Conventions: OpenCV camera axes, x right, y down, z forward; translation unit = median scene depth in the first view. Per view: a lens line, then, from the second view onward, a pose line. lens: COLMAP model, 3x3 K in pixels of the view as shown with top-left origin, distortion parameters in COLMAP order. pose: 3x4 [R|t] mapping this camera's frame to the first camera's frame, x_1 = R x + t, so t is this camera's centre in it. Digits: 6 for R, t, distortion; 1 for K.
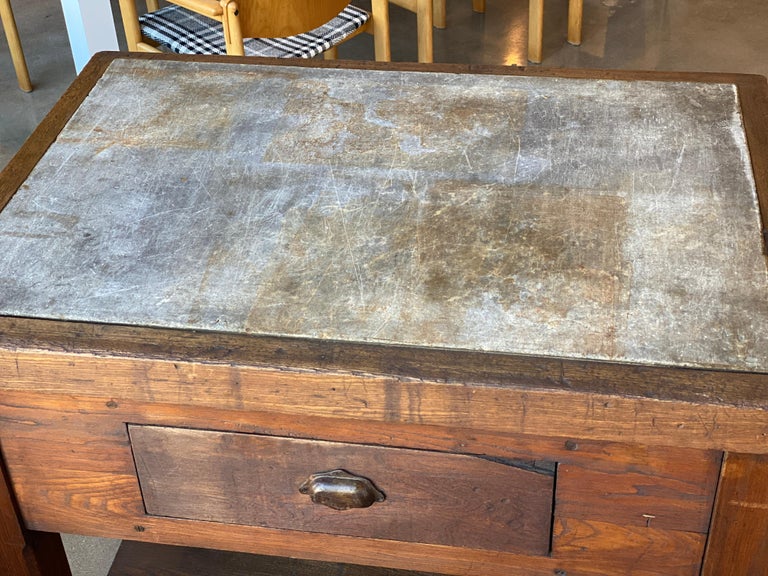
lens RADIAL K [[1158.9, 0, 384.0], [0, 1158.9, 270.7], [0, 0, 1]] dist [0.094688, 0.000000]
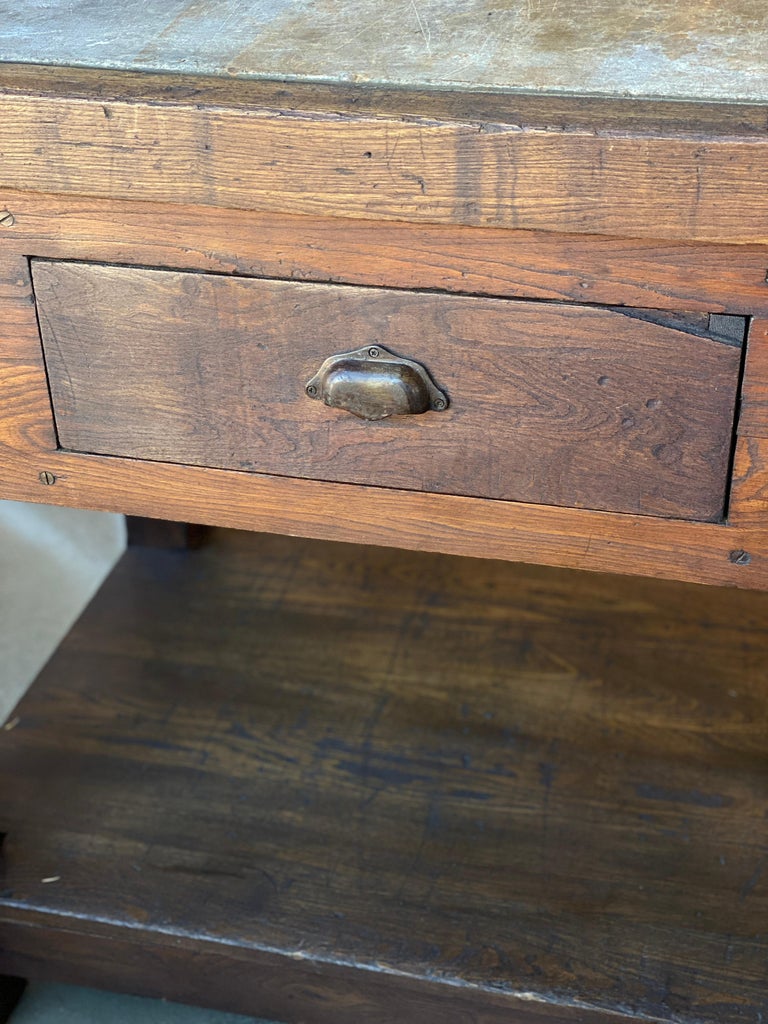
lens RADIAL K [[1545.2, 0, 388.5], [0, 1545.2, 505.1], [0, 0, 1]] dist [0.094688, 0.000000]
pose [[0.996358, 0.054370, -0.065688, 0.025074], [-0.059431, 0.995203, -0.077707, 0.308848], [0.061148, 0.081328, 0.994810, 0.217546]]
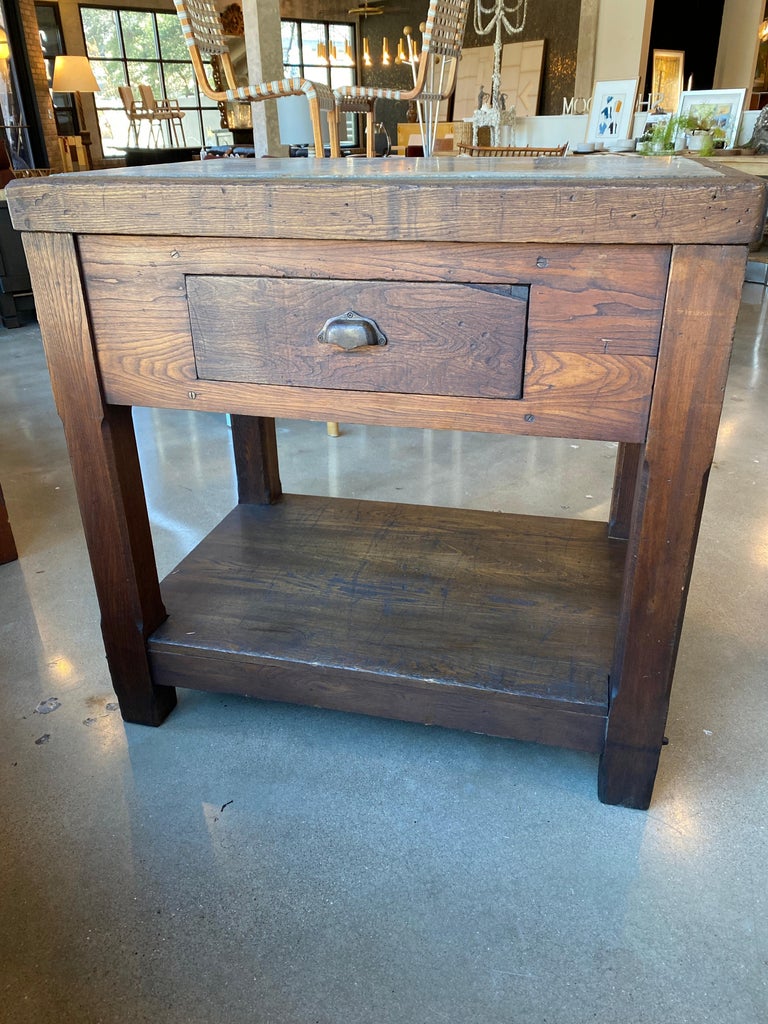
lens RADIAL K [[787.4, 0, 387.3], [0, 787.4, 510.1], [0, 0, 1]] dist [0.048424, -0.076610]
pose [[0.995818, 0.056365, -0.071902, 0.070365], [-0.069199, 0.979190, -0.190782, 0.523105], [0.059653, 0.194959, 0.978996, 0.228730]]
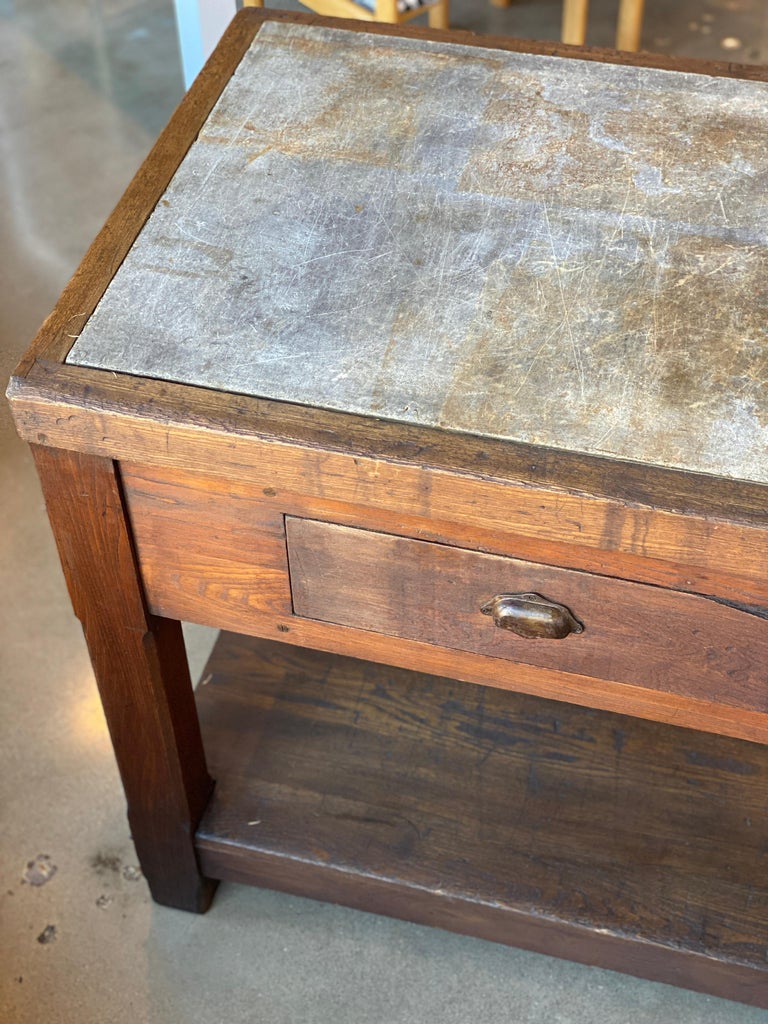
lens RADIAL K [[1545.2, 0, 384.3], [0, 1545.2, 510.0], [0, 0, 1]] dist [0.094688, 0.000000]
pose [[0.994215, 0.089353, -0.059601, -0.082521], [-0.076613, 0.978881, 0.189534, -0.088521], [0.075277, -0.183872, 0.980064, -0.085762]]
